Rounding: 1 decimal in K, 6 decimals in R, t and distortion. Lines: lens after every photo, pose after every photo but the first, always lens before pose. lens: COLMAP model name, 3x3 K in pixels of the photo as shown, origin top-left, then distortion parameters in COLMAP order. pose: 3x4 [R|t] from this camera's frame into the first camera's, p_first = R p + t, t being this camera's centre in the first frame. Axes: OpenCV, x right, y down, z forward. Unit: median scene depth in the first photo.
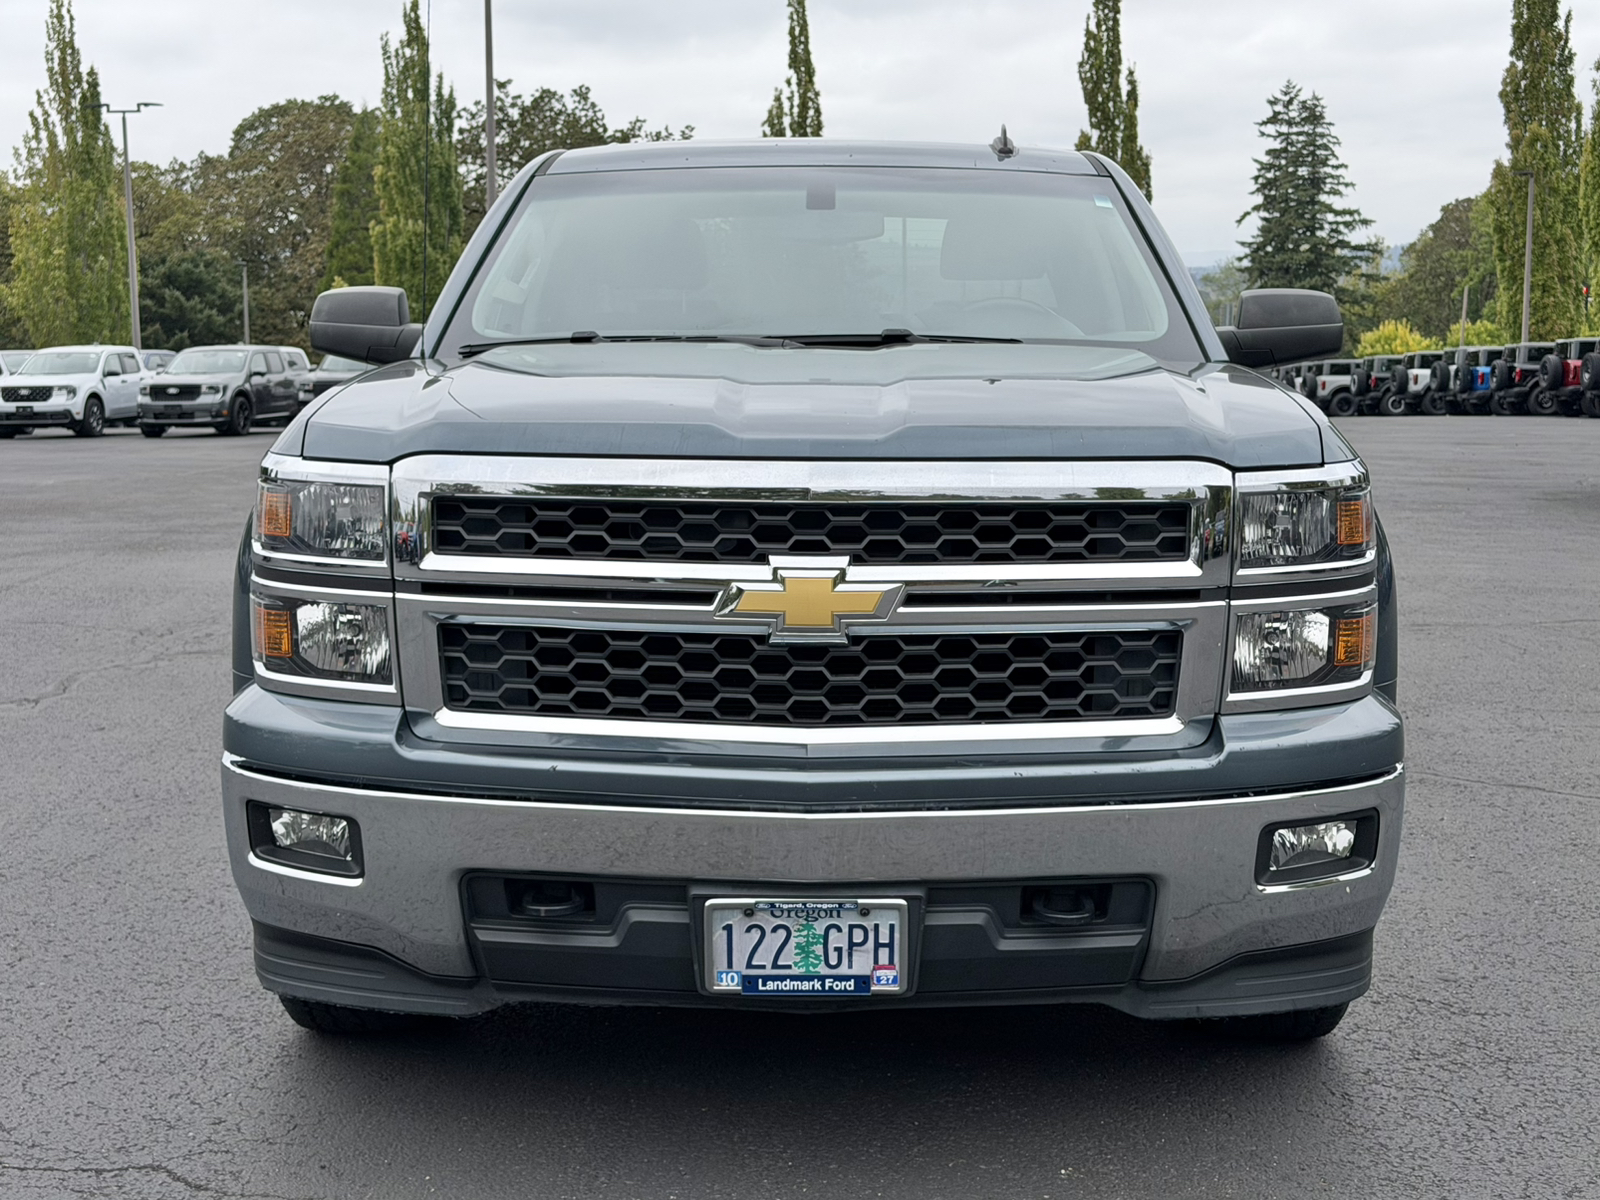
lens RADIAL K [[2261.8, 0, 800.0], [0, 2261.8, 600.0], [0, 0, 1]] dist [0.157743, -0.188491]
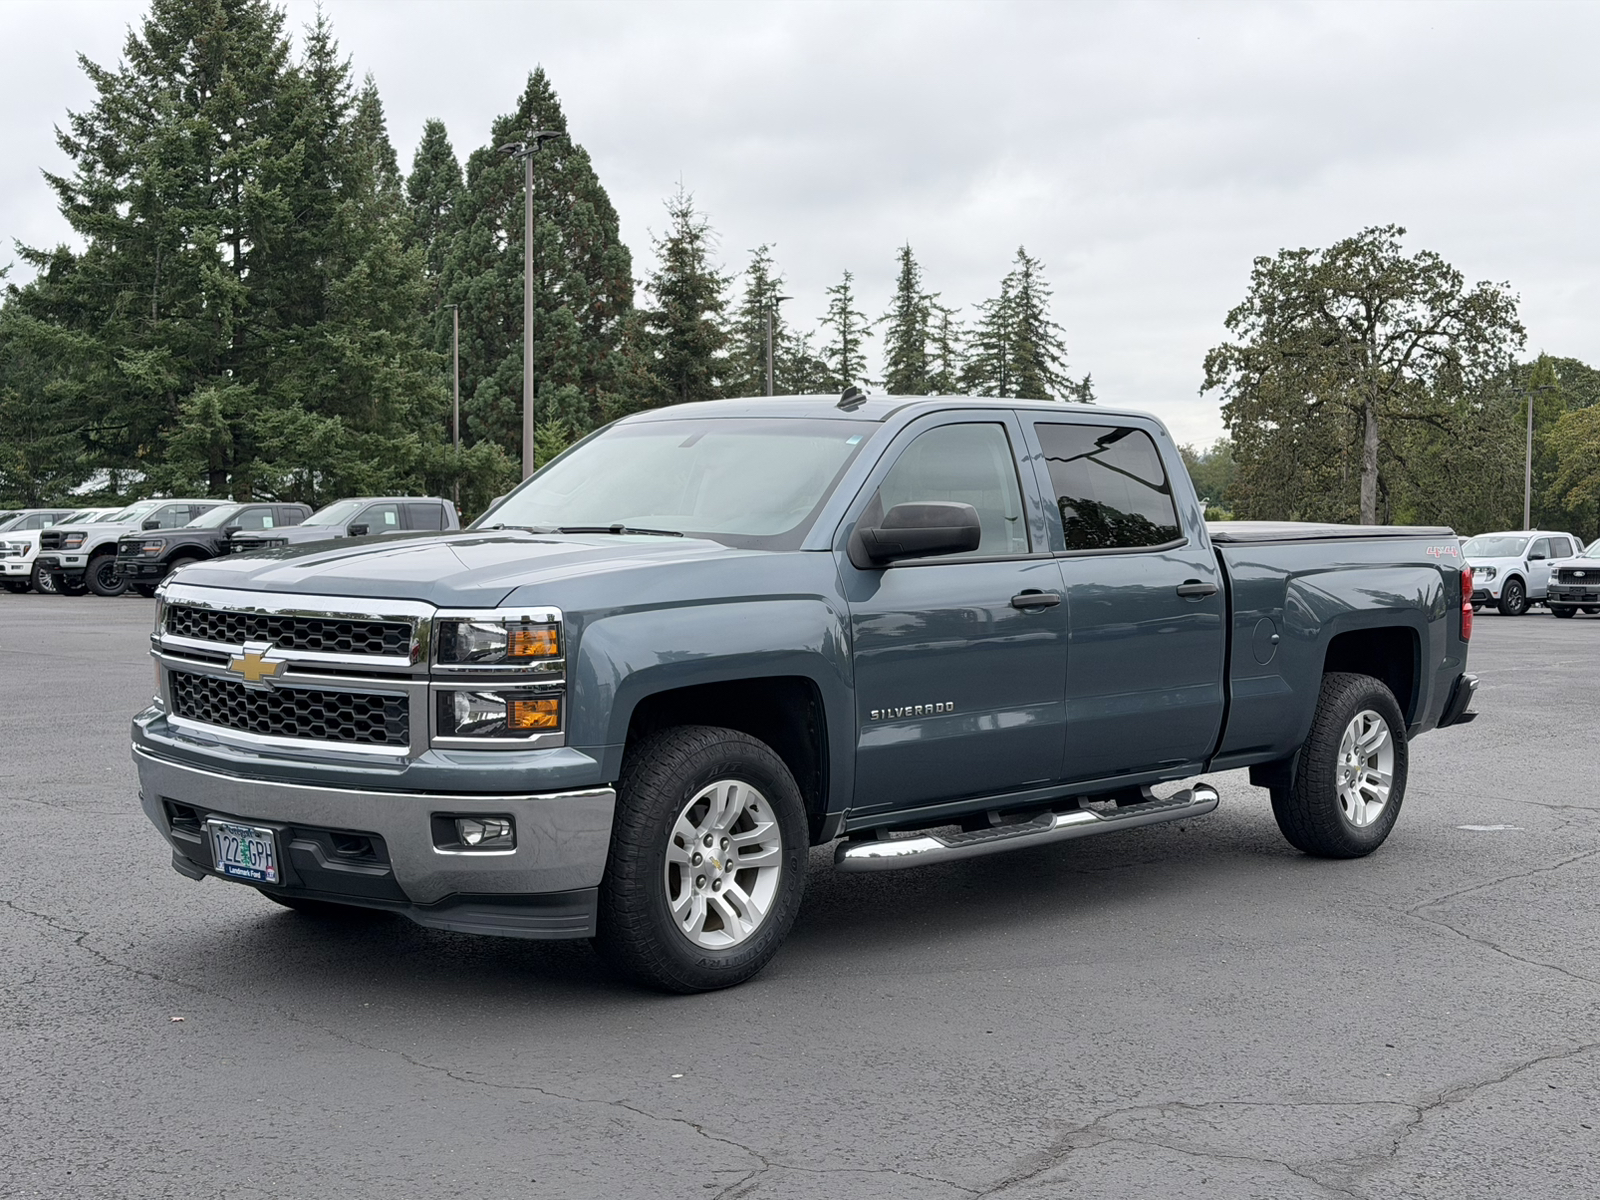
lens RADIAL K [[2222.0, 0, 800.0], [0, 2222.0, 600.0], [0, 0, 1]] dist [0.175435, -0.366905]
pose [[0.751357, 0.037176, -0.658848, 1.011605], [-0.088956, 0.995005, -0.045302, -0.006544], [0.653873, 0.092647, 0.750911, -0.069558]]
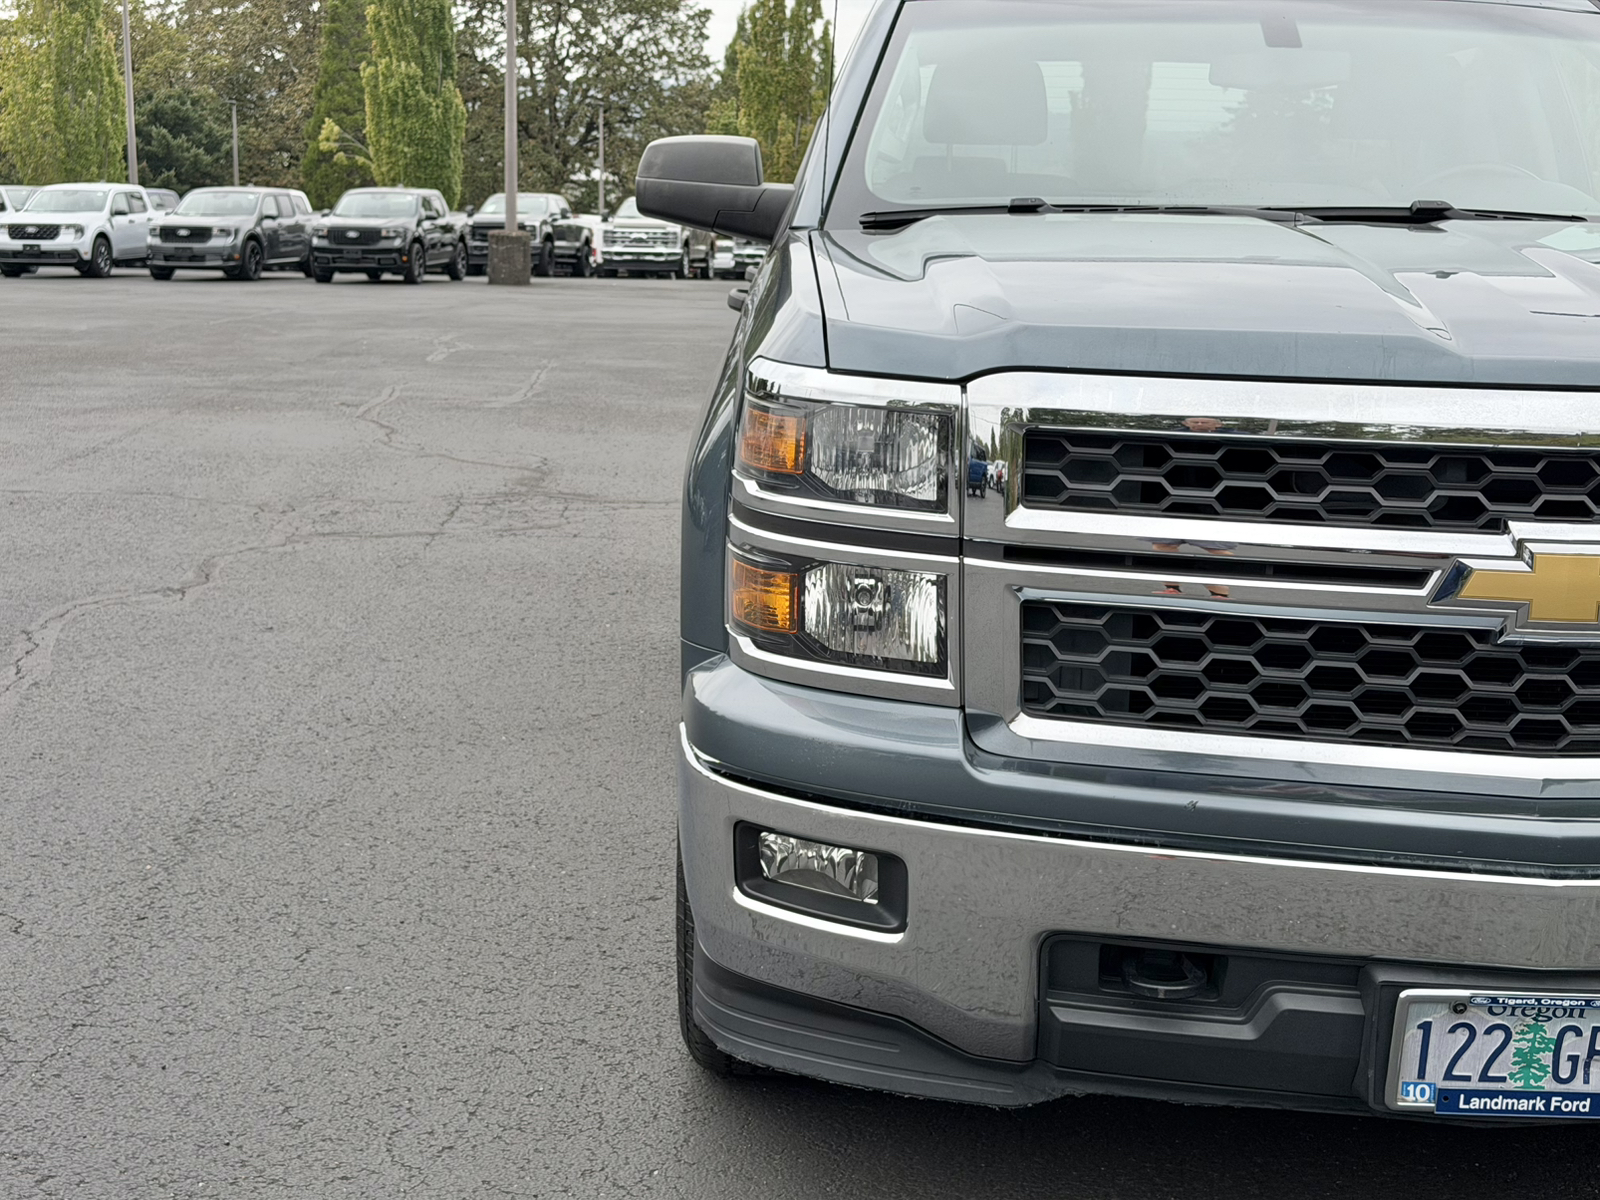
lens RADIAL K [[2222.0, 0, 800.0], [0, 2222.0, 600.0], [0, 0, 1]] dist [0.175435, -0.366905]
pose [[0.999627, 0.022302, 0.015743, -0.161421], [-0.023277, 0.997631, 0.064729, -0.023257], [-0.014262, -0.065071, 0.997779, 0.183783]]
